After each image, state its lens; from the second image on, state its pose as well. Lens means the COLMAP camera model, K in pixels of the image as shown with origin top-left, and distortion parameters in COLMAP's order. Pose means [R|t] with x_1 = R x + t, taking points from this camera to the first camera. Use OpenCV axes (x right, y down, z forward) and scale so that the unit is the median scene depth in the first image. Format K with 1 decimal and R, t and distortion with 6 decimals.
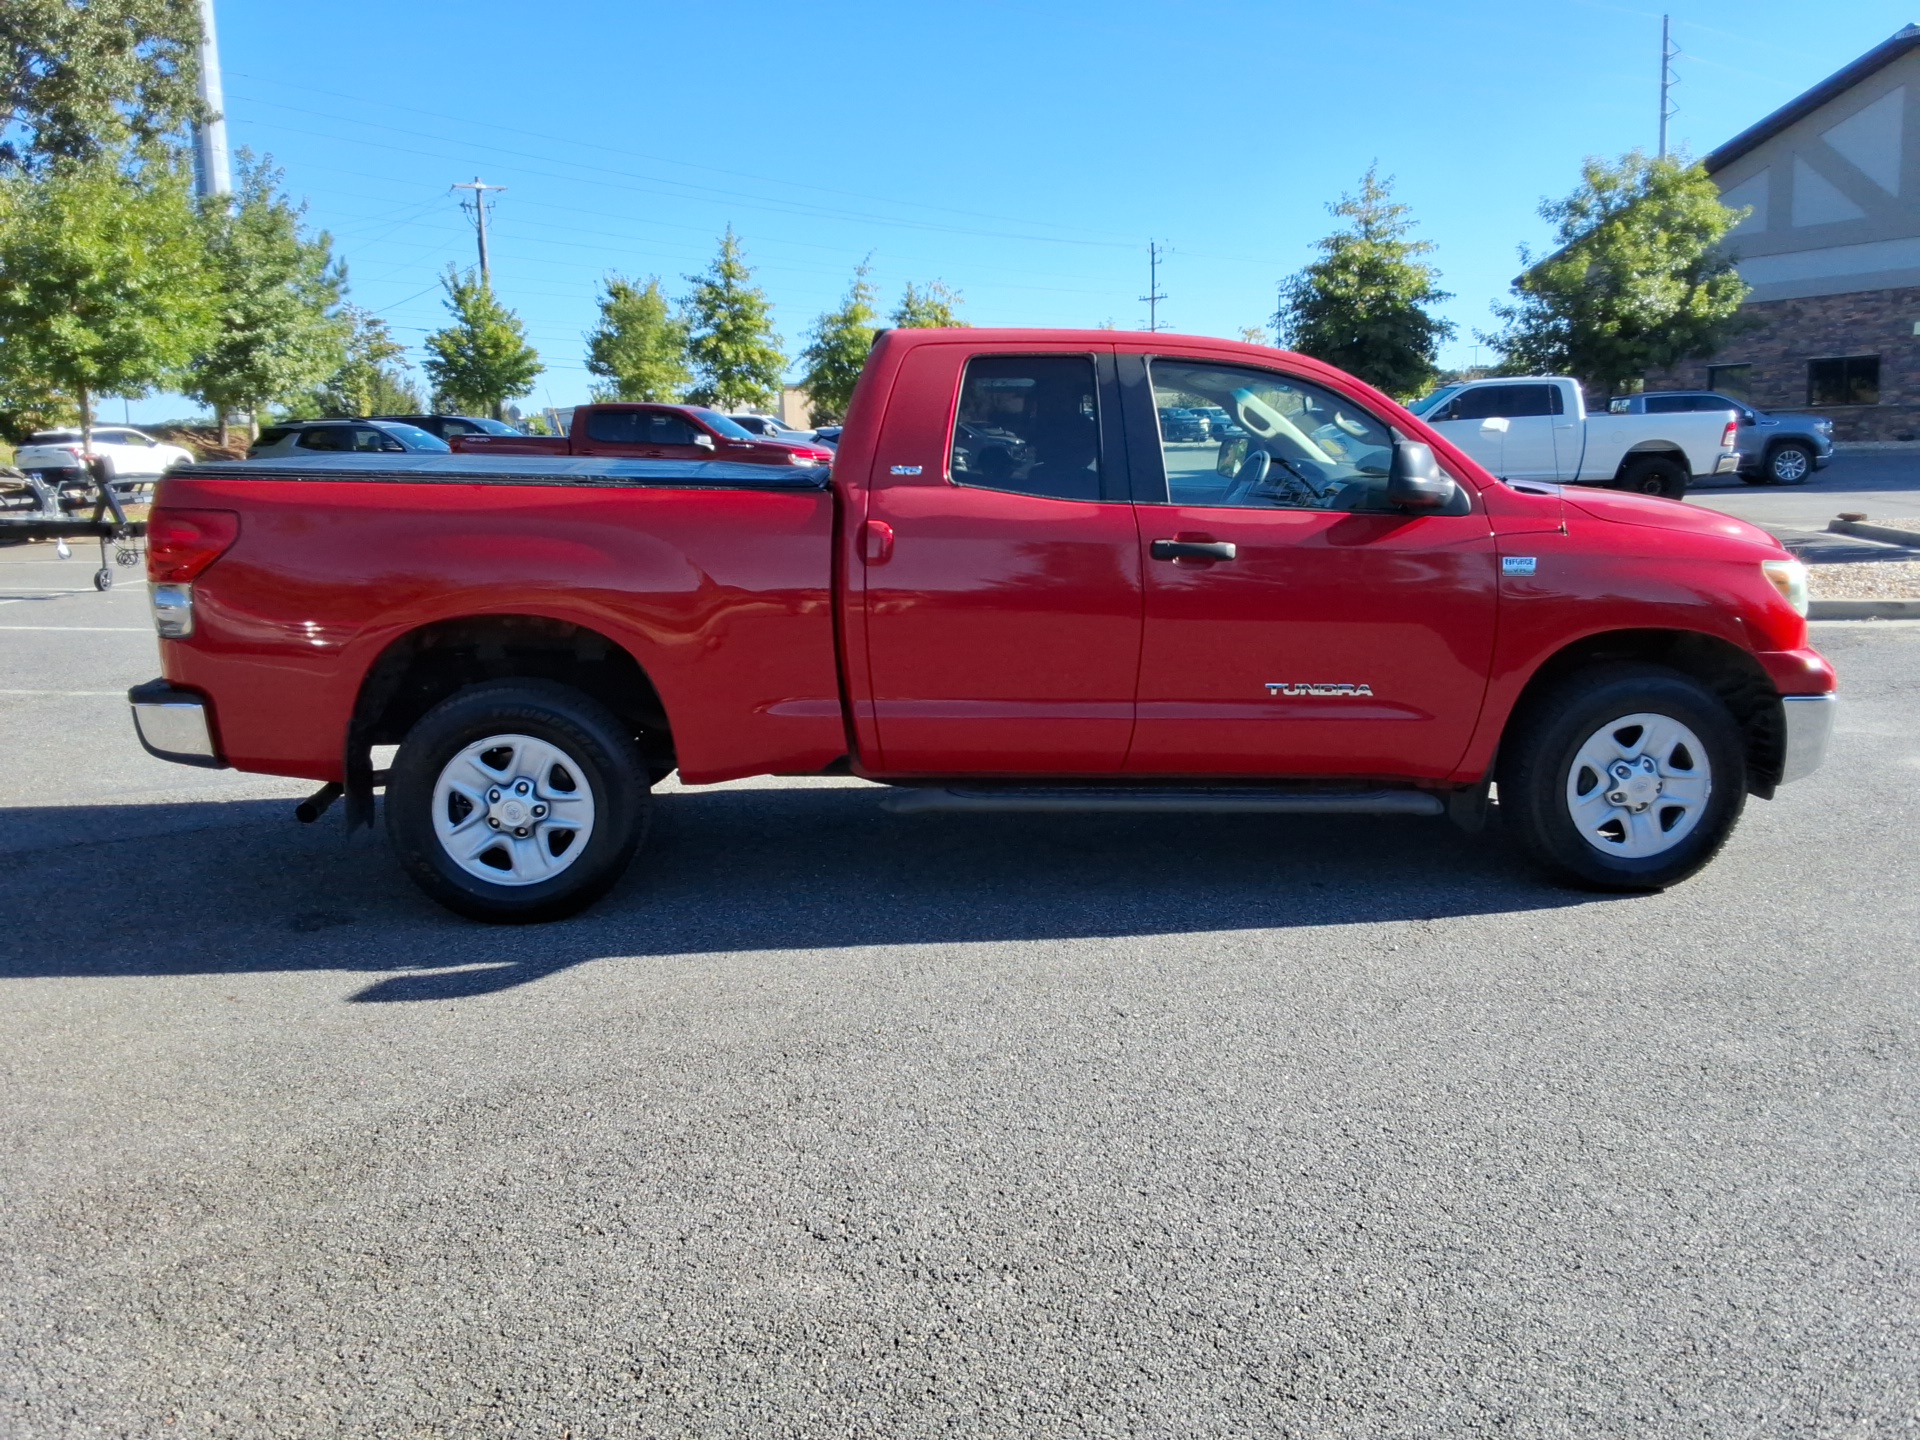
lens RADIAL K [[1565.1, 0, 999.5], [0, 1565.1, 689.9], [0, 0, 1]] dist [0.094107, -0.146971]
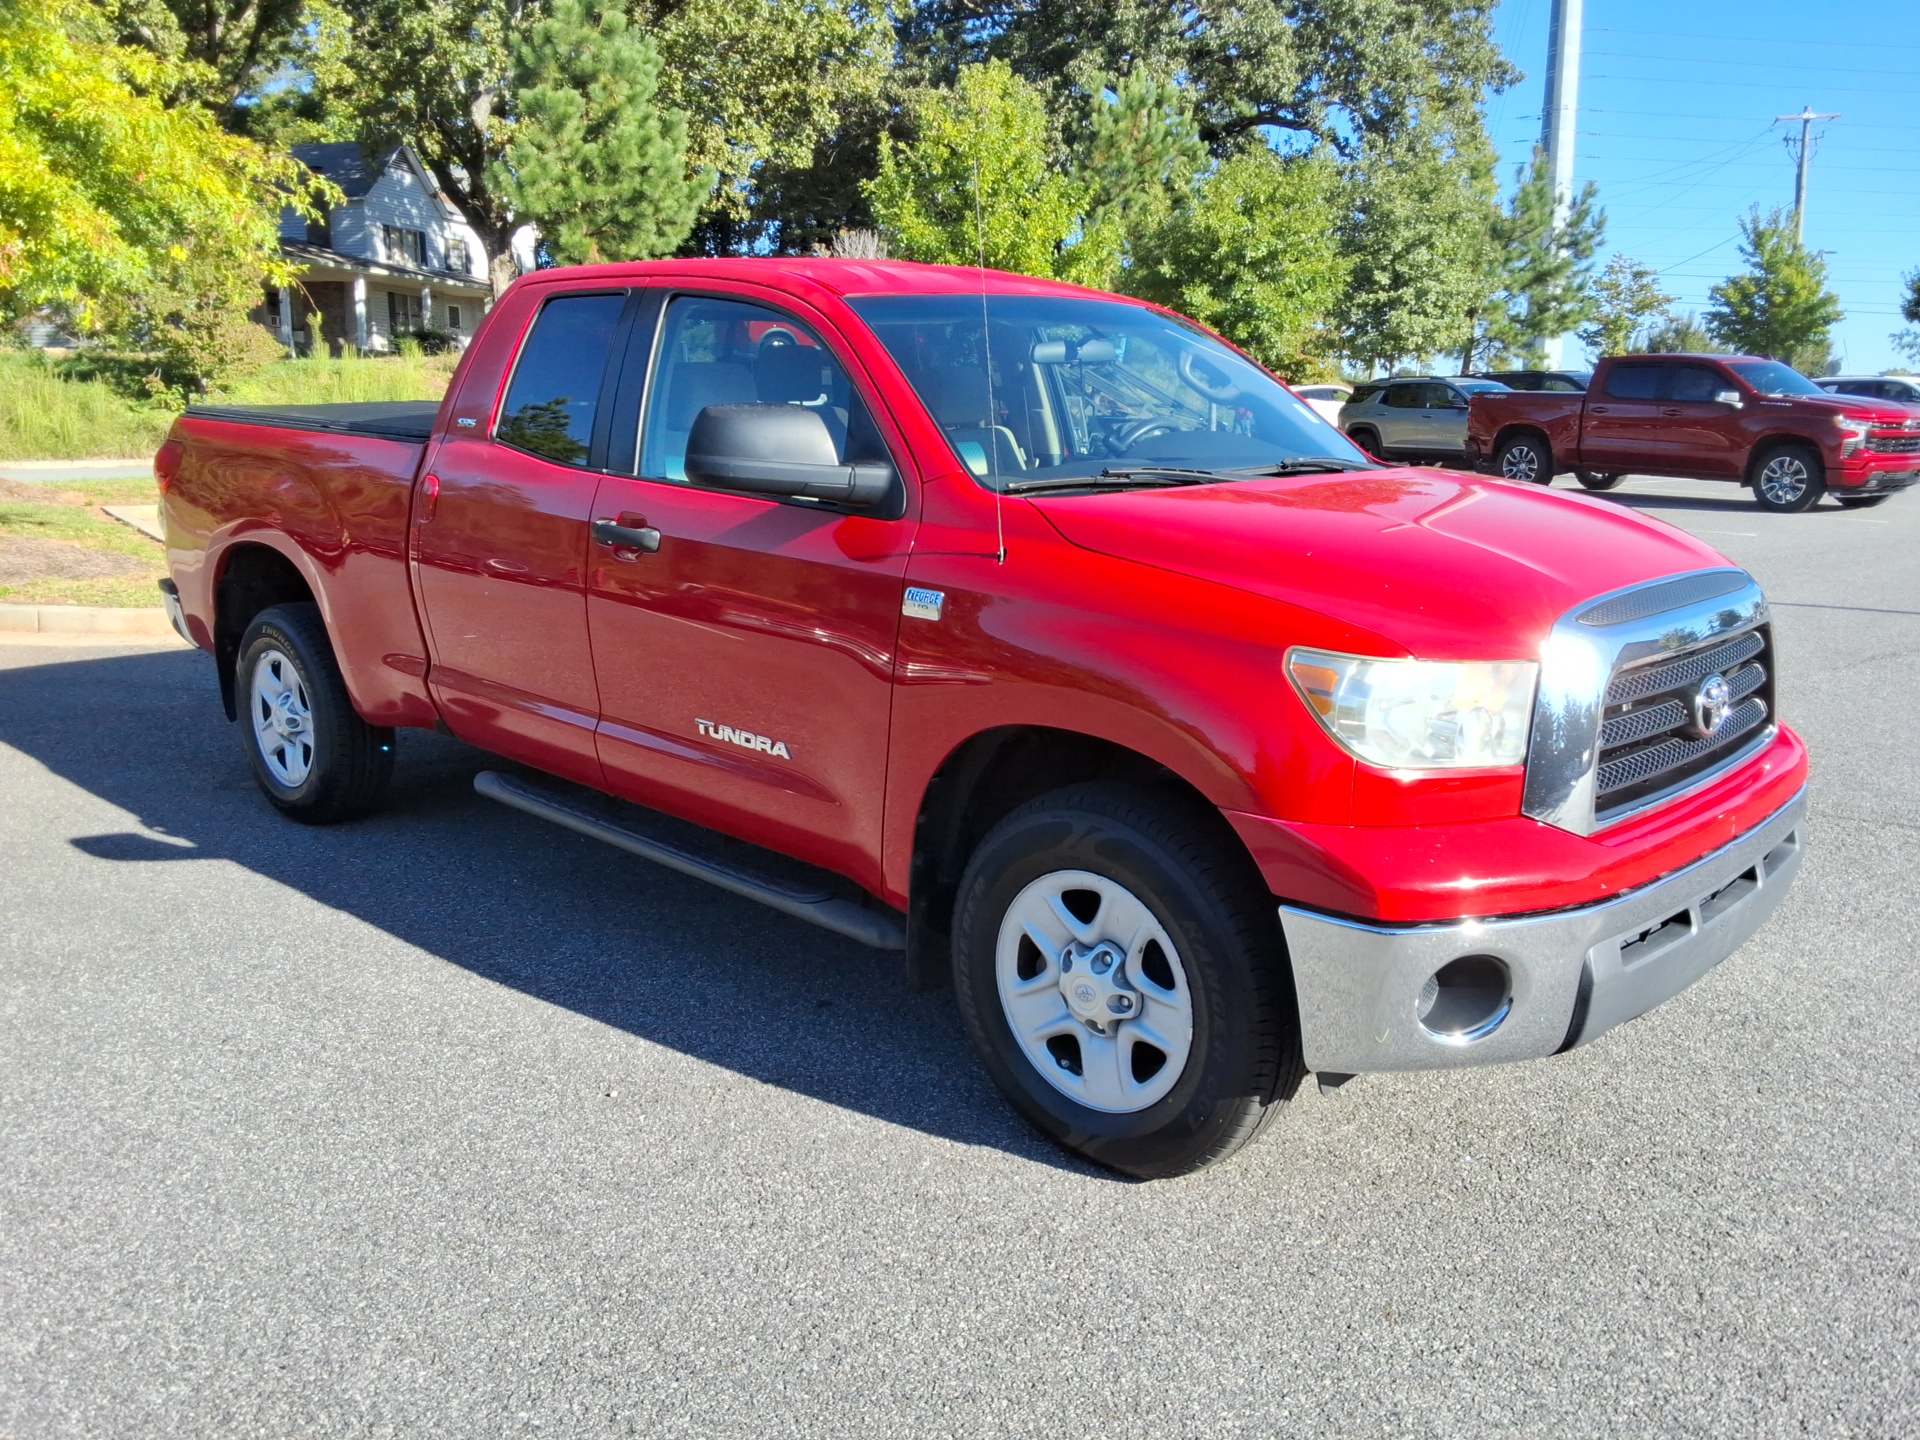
lens RADIAL K [[1565.1, 0, 1002.9], [0, 1565.1, 707.3], [0, 0, 1]] dist [0.094107, -0.146971]
pose [[0.655835, 0.157021, -0.738393, 0.114281], [-0.129618, 0.987025, 0.094767, -0.013844], [0.743693, 0.033558, 0.667679, 0.081944]]
